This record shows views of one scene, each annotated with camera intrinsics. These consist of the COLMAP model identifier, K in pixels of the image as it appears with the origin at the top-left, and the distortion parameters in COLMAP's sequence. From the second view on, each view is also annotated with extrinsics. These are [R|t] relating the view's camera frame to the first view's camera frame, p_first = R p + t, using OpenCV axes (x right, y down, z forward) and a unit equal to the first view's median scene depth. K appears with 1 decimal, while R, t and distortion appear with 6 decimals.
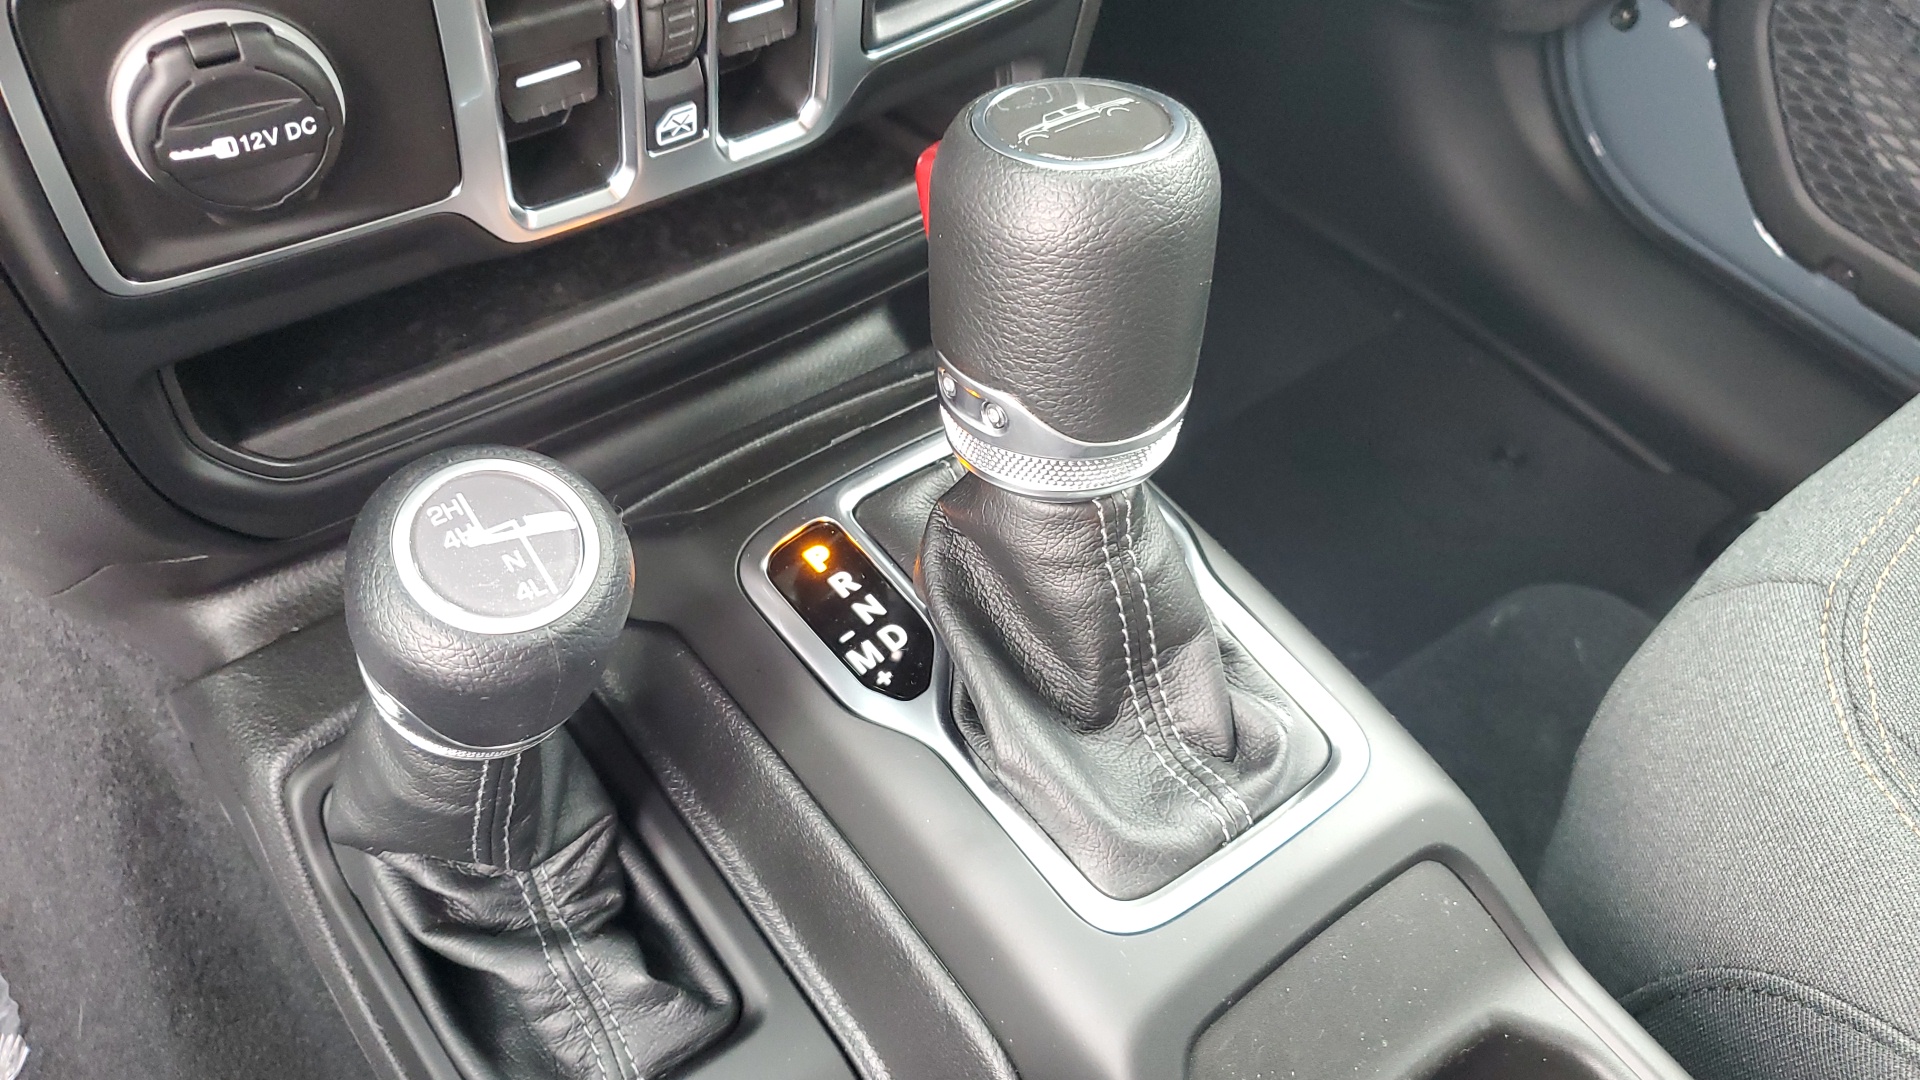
lens RADIAL K [[1517.2, 0, 955.4], [0, 1517.2, 553.4], [0, 0, 1]] dist [0.215804, -0.491873]
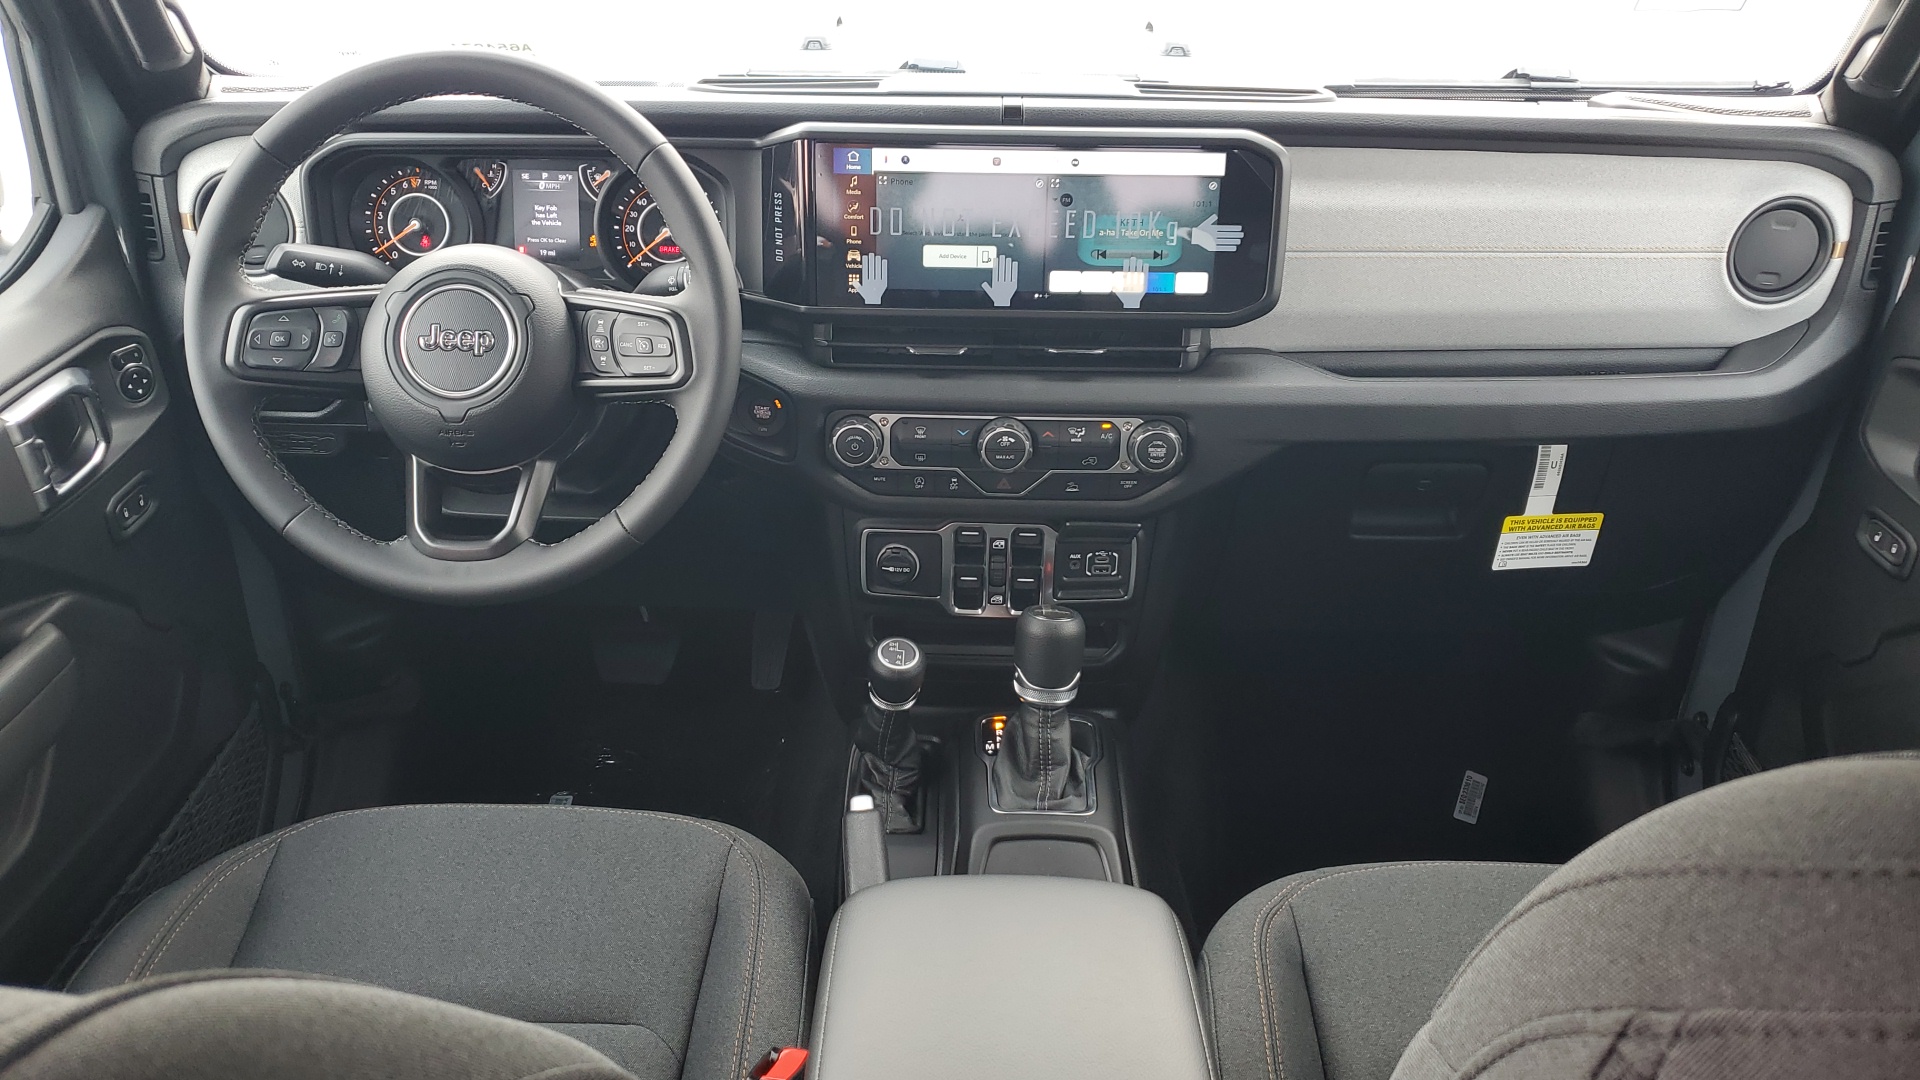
lens RADIAL K [[1523.4, 0, 955.5], [0, 1523.4, 526.6], [0, 0, 1]] dist [0.019235, 0.002635]
pose [[0.795268, 0.219259, -0.565220, 1.871125], [-0.435864, 0.854801, -0.281671, 0.702337], [0.421392, 0.470363, 0.775363, -2.141856]]
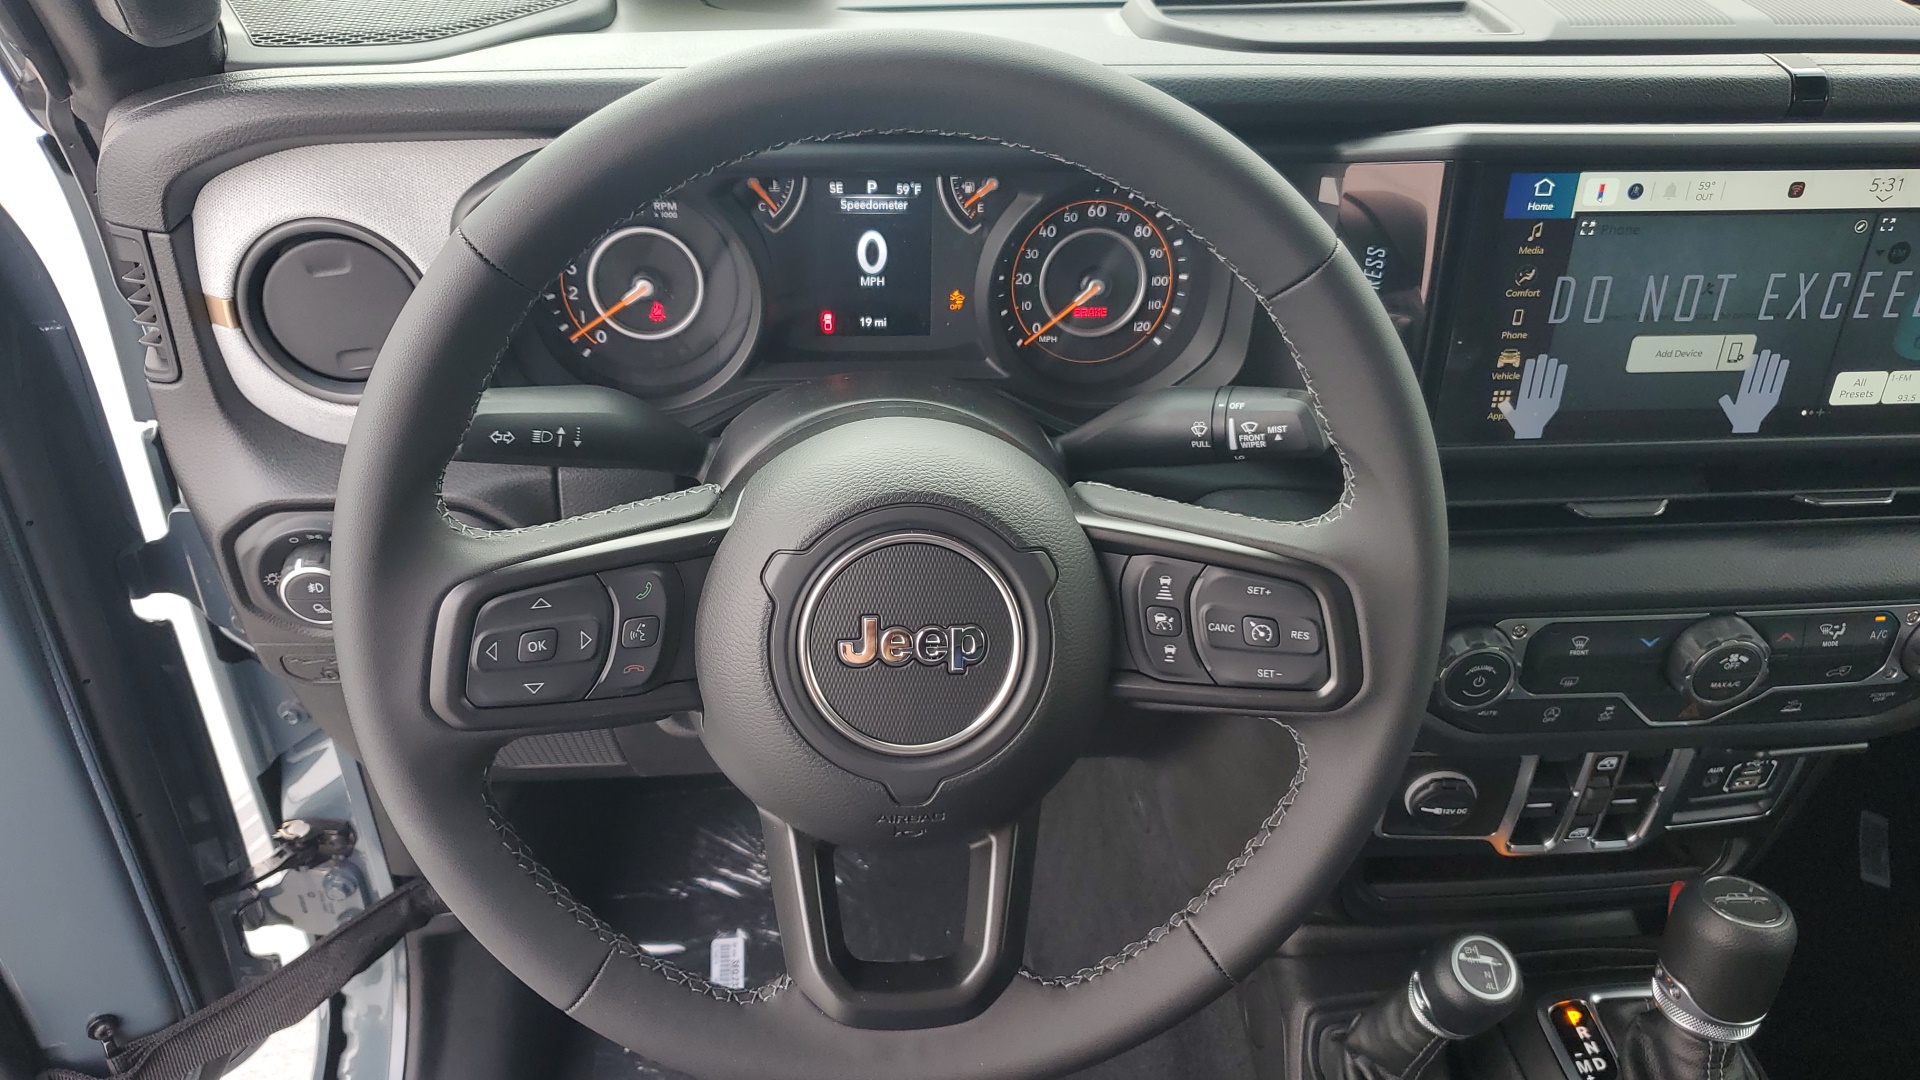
lens RADIAL K [[1576.5, 0, 960.0], [0, 1576.5, 540.0], [0, 0, 1]] dist [0.129687, -0.233780]
pose [[0.858773, 0.280938, -0.428466, -0.056450], [-0.378308, 0.911663, -0.160480, 0.092499], [0.345531, 0.299908, 0.889192, -1.794781]]
